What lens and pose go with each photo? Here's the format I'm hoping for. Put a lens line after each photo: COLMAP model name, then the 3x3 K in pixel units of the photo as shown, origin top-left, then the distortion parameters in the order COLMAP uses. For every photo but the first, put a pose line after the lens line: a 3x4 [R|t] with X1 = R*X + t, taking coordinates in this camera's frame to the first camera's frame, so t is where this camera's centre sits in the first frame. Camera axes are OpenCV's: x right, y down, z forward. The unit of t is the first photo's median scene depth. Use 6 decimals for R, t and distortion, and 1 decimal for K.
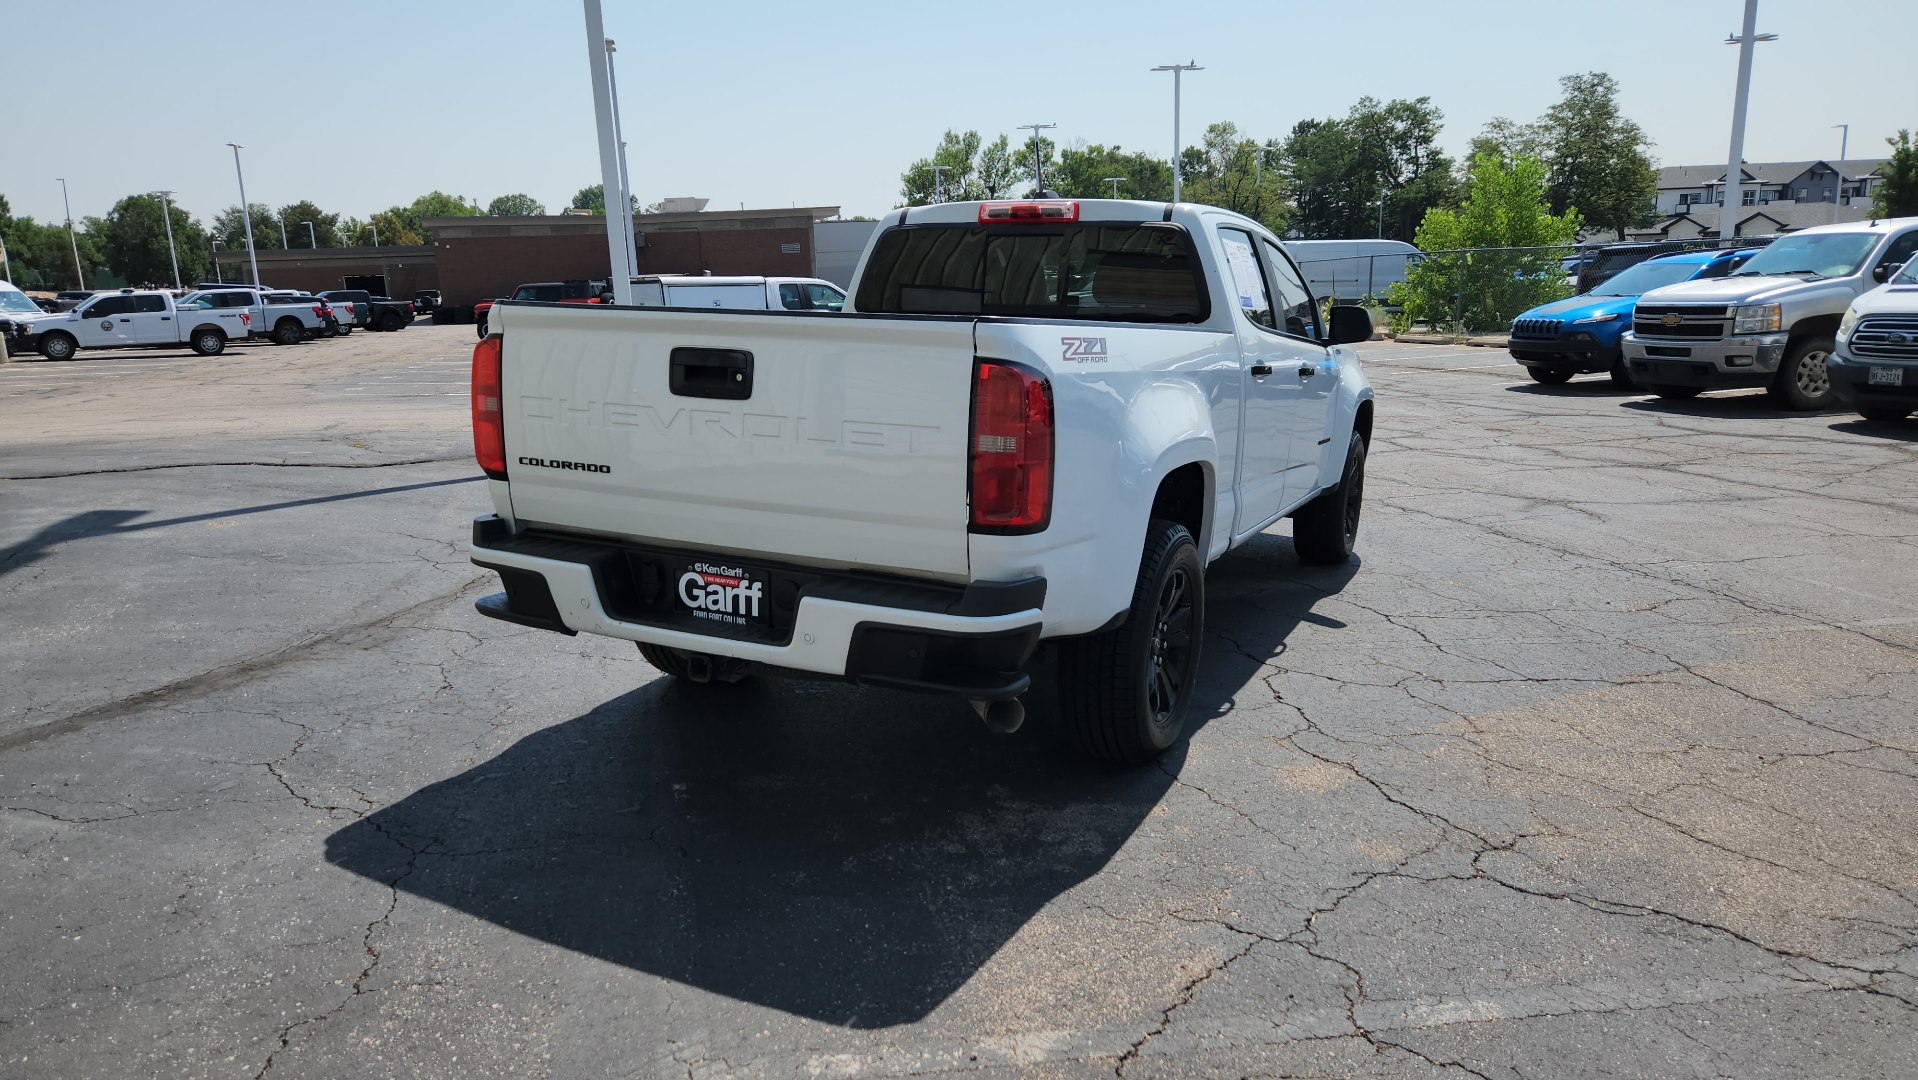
lens RADIAL K [[1279.1, 0, 935.9], [0, 1279.1, 550.3], [0, 0, 1]] dist [0.071155, -0.054581]
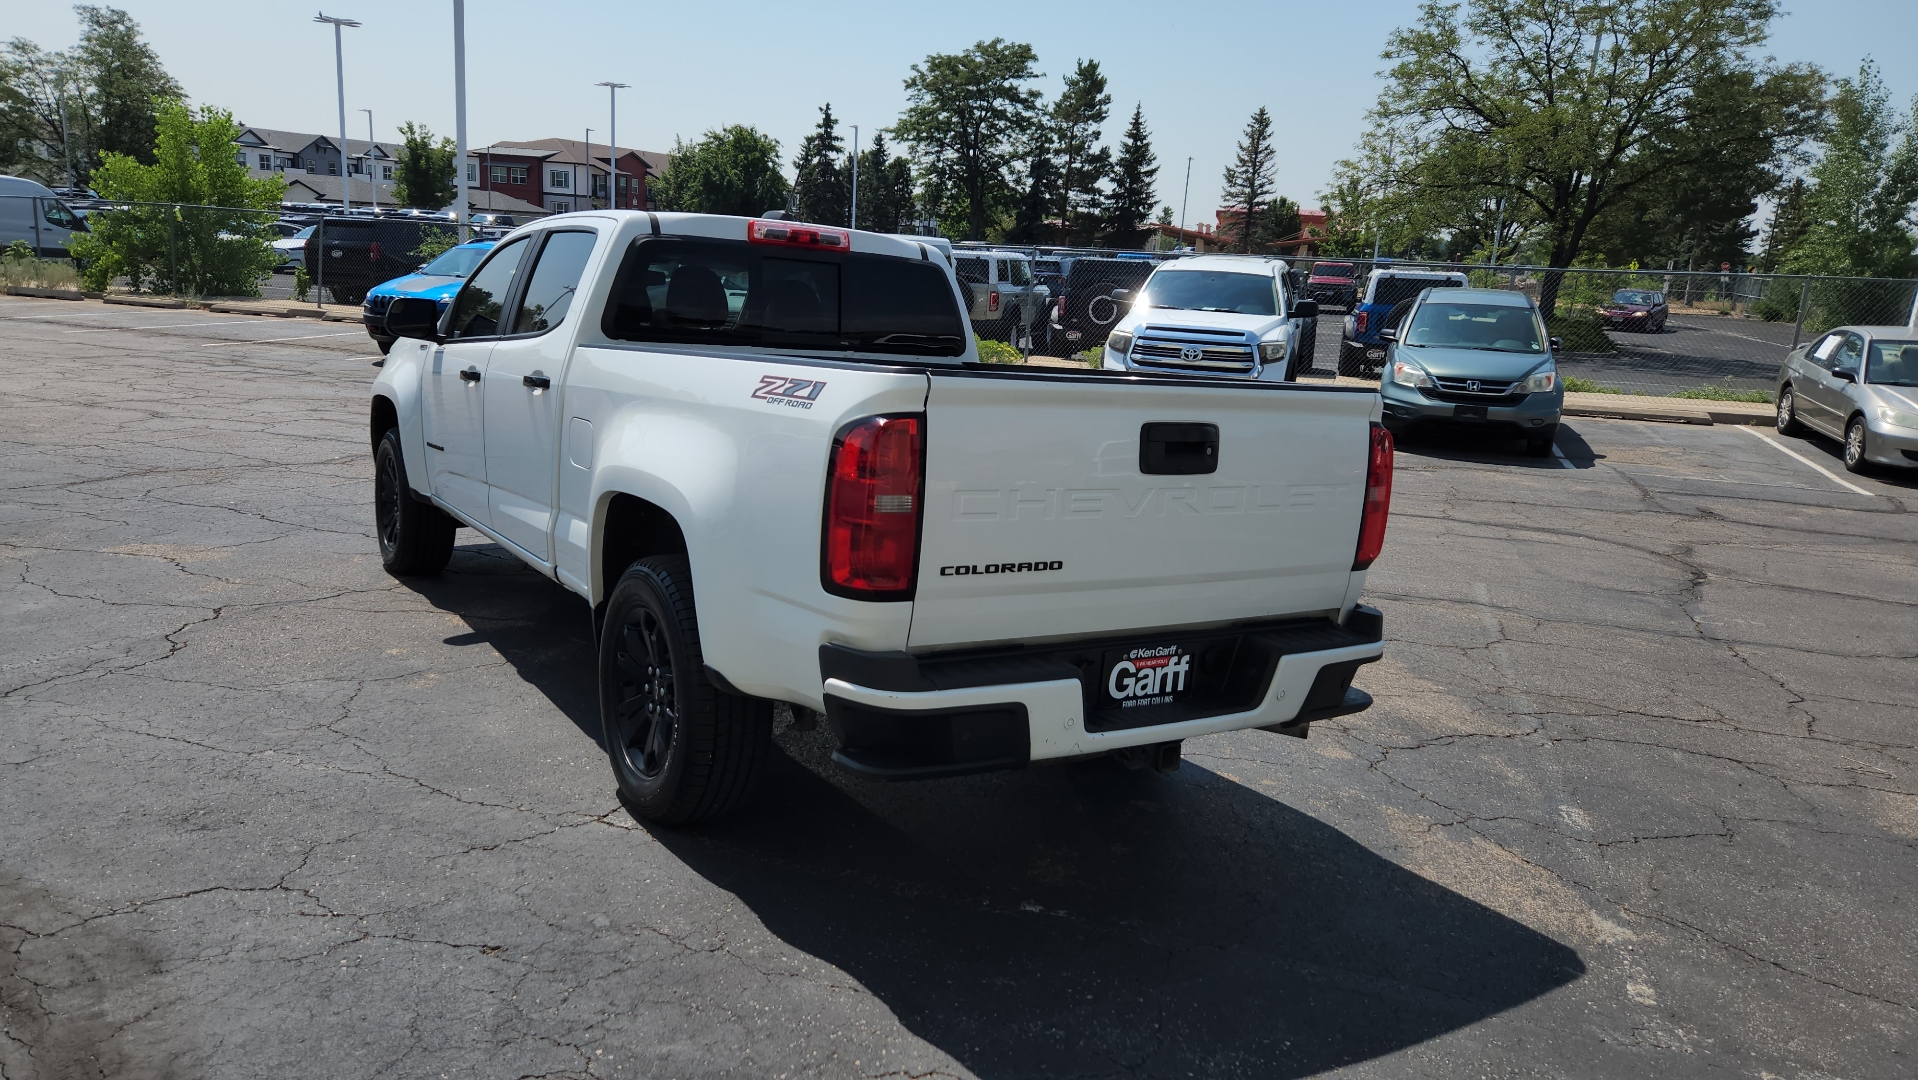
lens RADIAL K [[1279.1, 0, 929.7], [0, 1279.1, 548.1], [0, 0, 1]] dist [0.071155, -0.054581]
pose [[0.517509, -0.137054, 0.844631, -0.249777], [0.109427, 0.989585, 0.093528, -0.040059], [-0.848652, 0.044024, 0.527116, 0.152015]]
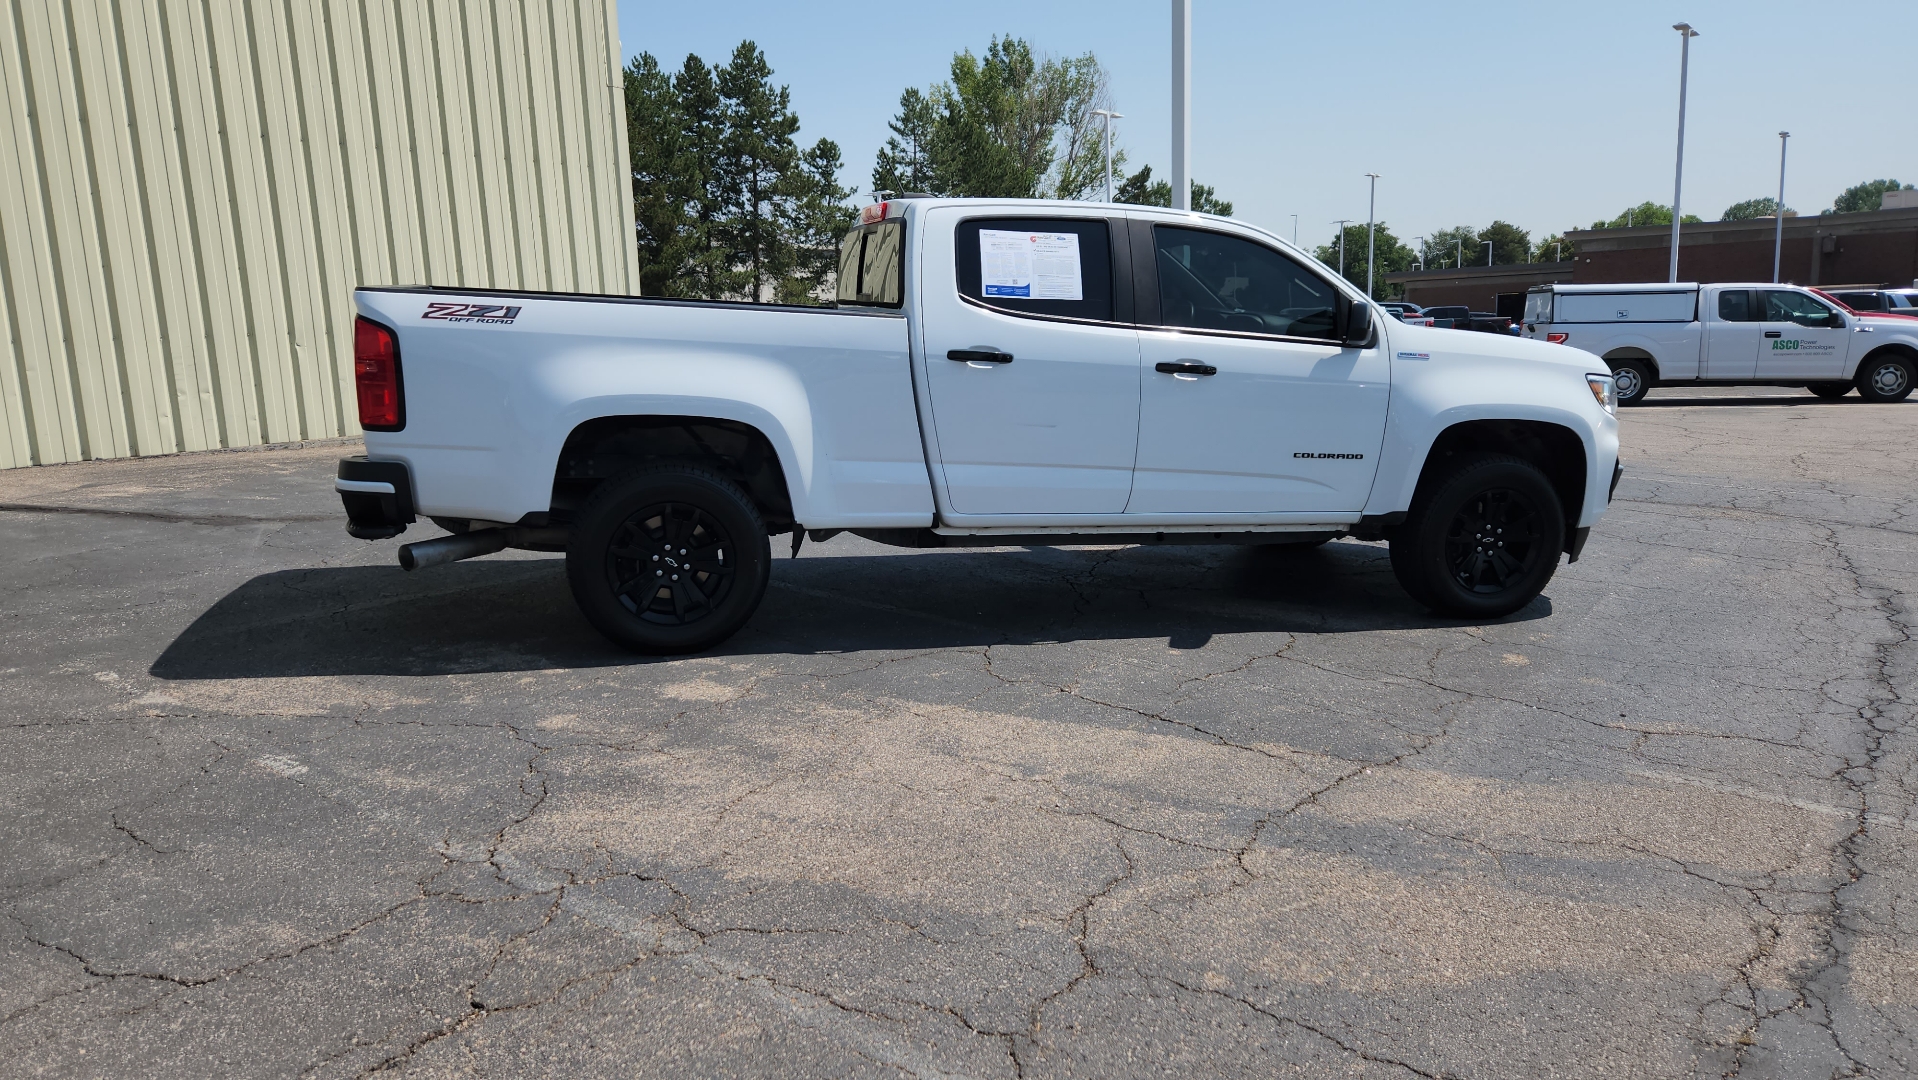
lens RADIAL K [[1284.8, 0, 926.1], [0, 1284.8, 538.7], [0, 0, 1]] dist [0.069158, -0.053364]
pose [[0.643681, 0.138264, -0.752701, 0.357297], [-0.155515, 0.986655, 0.048249, -0.013370], [0.749326, 0.085999, 0.656593, 0.105625]]
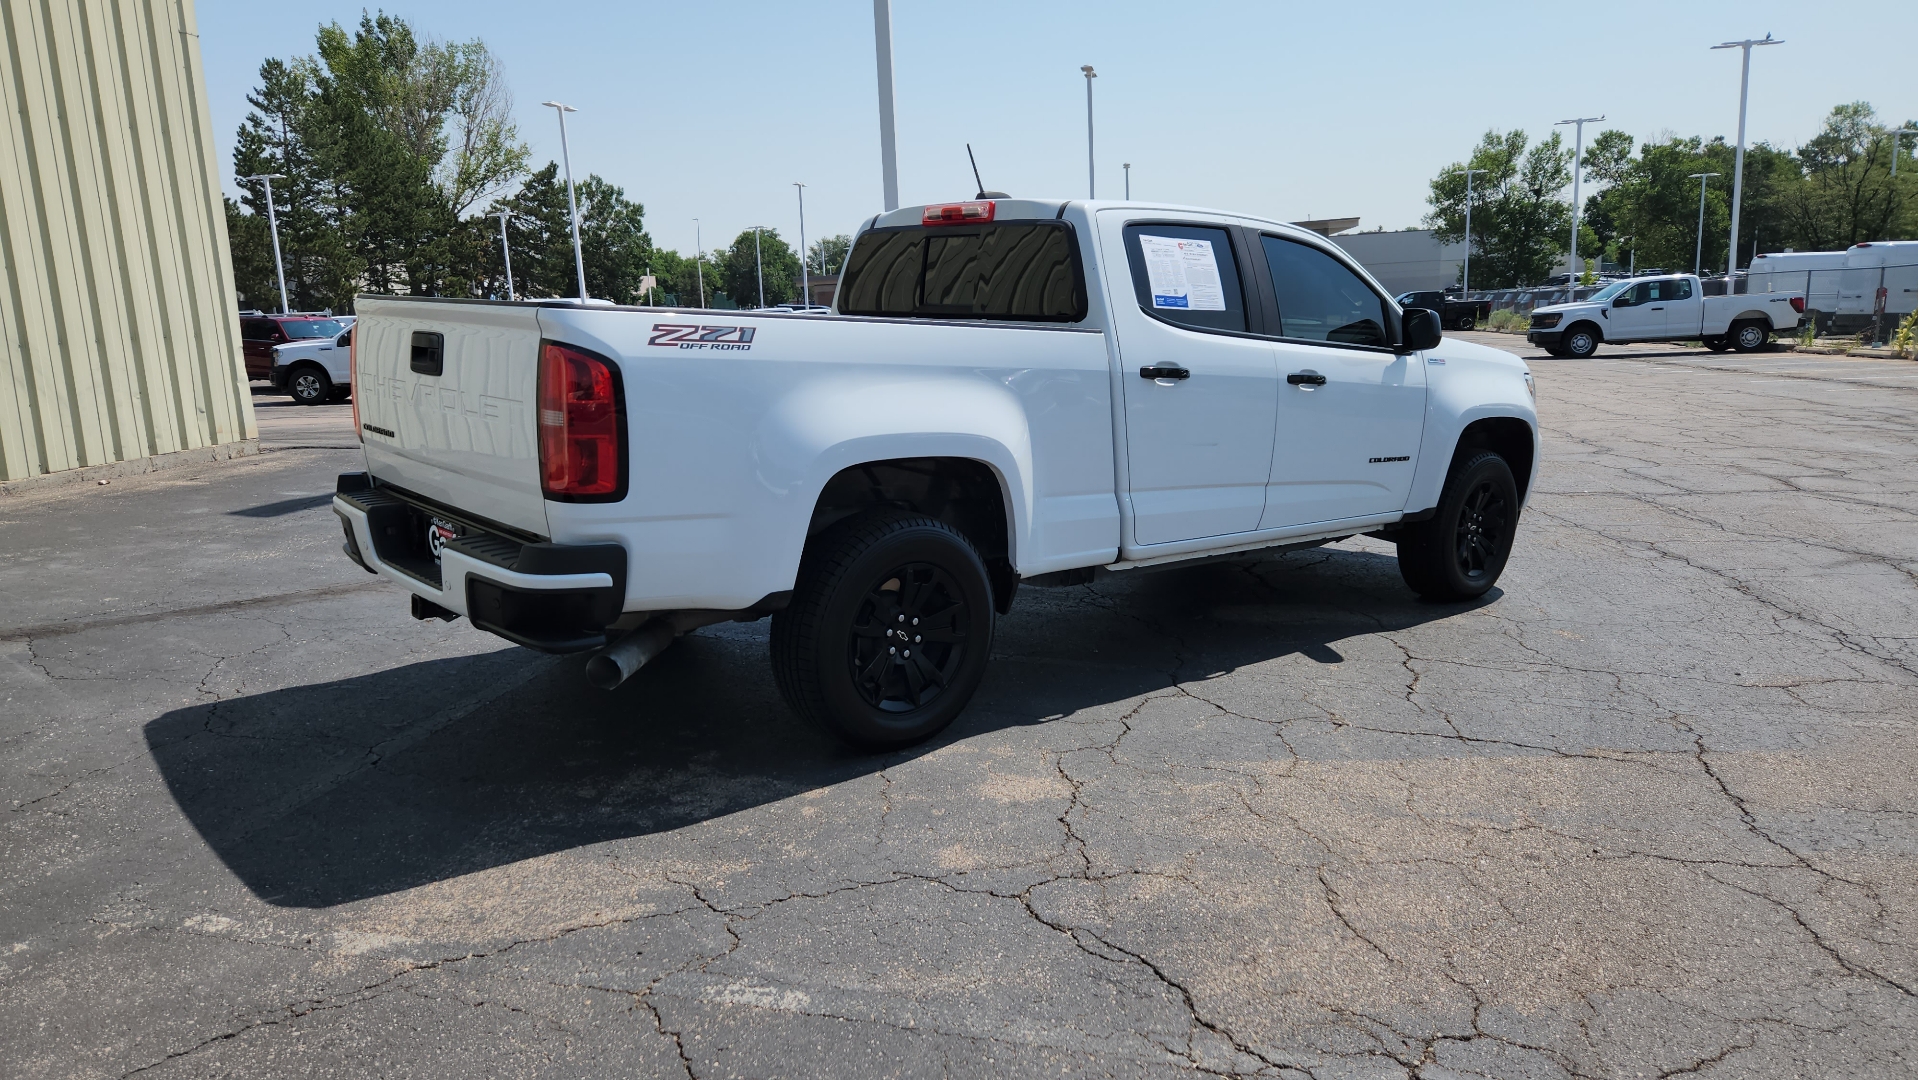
lens RADIAL K [[1284.8, 0, 934.1], [0, 1284.8, 530.5], [0, 0, 1]] dist [0.069158, -0.053364]
pose [[0.917944, 0.067040, -0.391005, 0.165930], [-0.078178, 0.996860, -0.012618, 0.000400], [0.388931, 0.042151, 0.920302, 0.023153]]
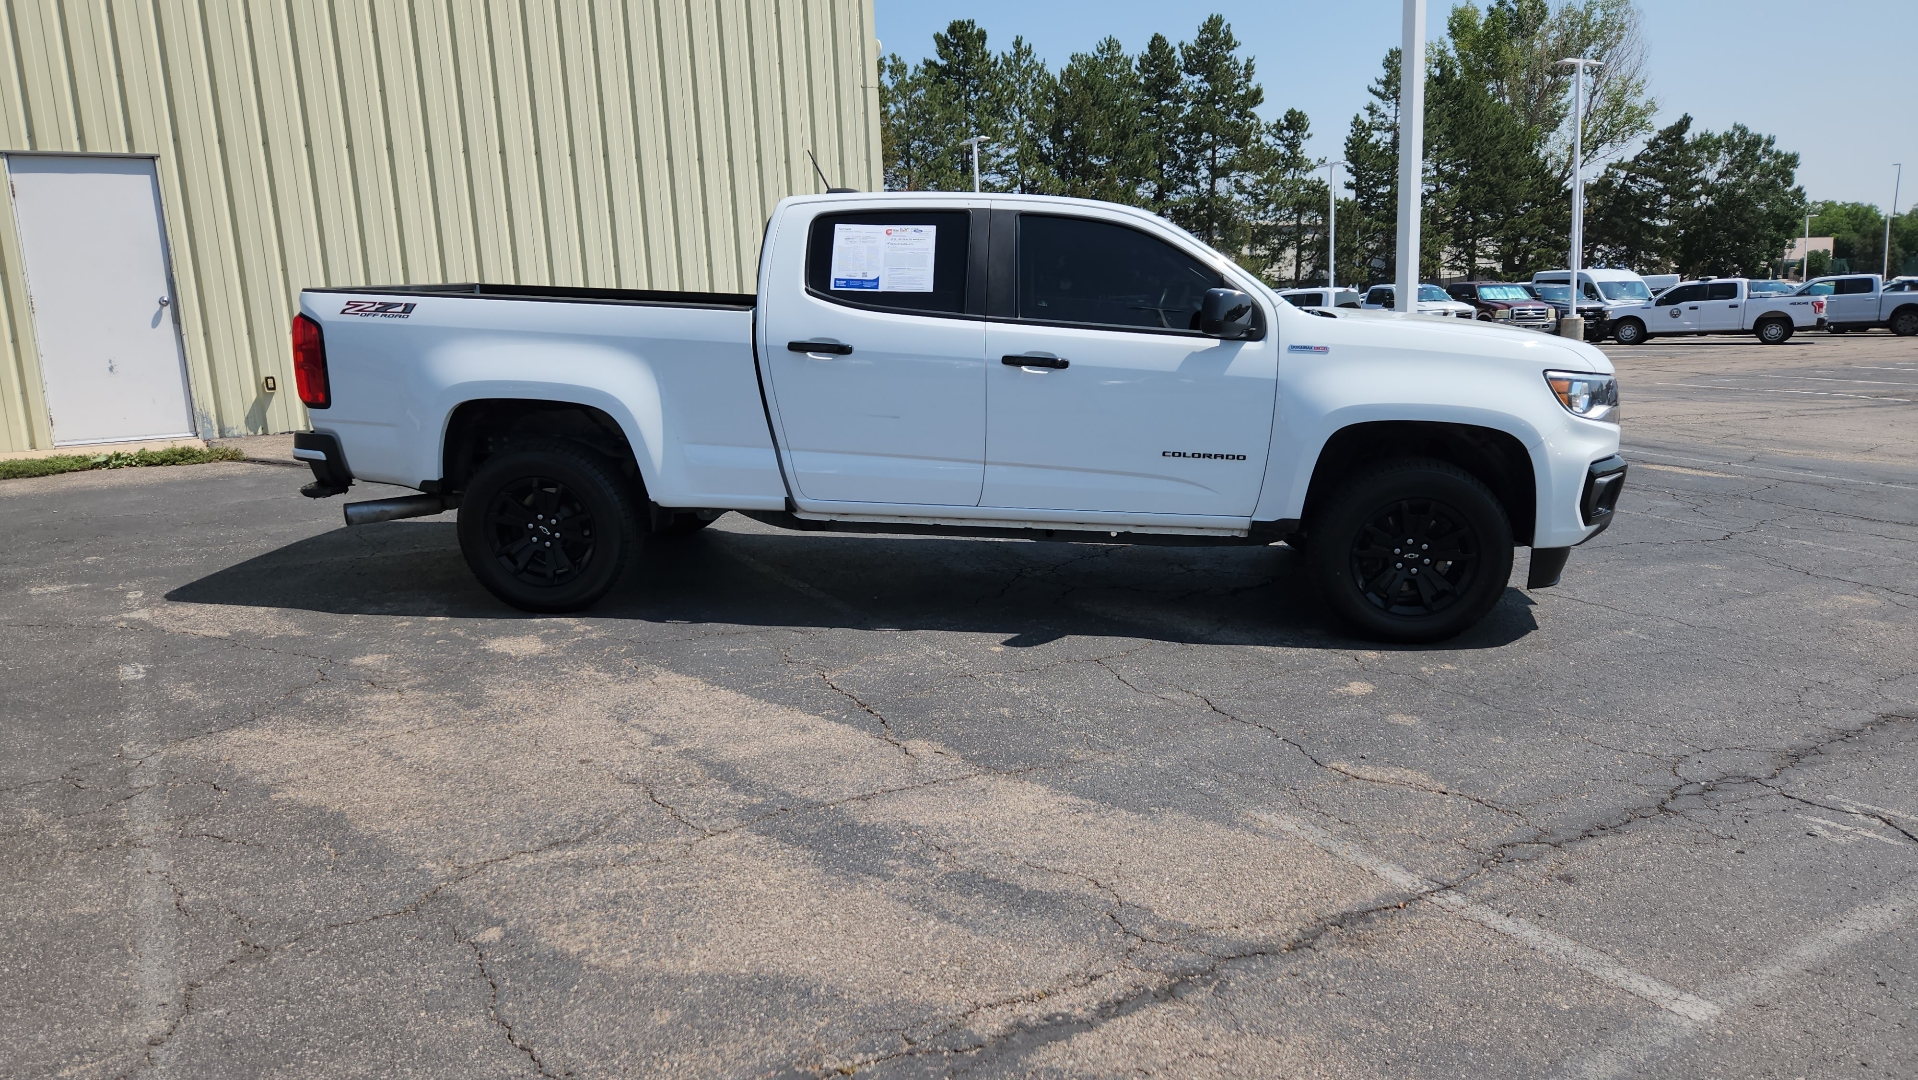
lens RADIAL K [[1284.8, 0, 941.7], [0, 1284.8, 541.0], [0, 0, 1]] dist [0.069158, -0.053364]
pose [[0.335864, 0.178927, -0.924760, 0.455551], [-0.178397, 0.976105, 0.124070, -0.046749], [0.924862, 0.123304, 0.359759, 0.255057]]
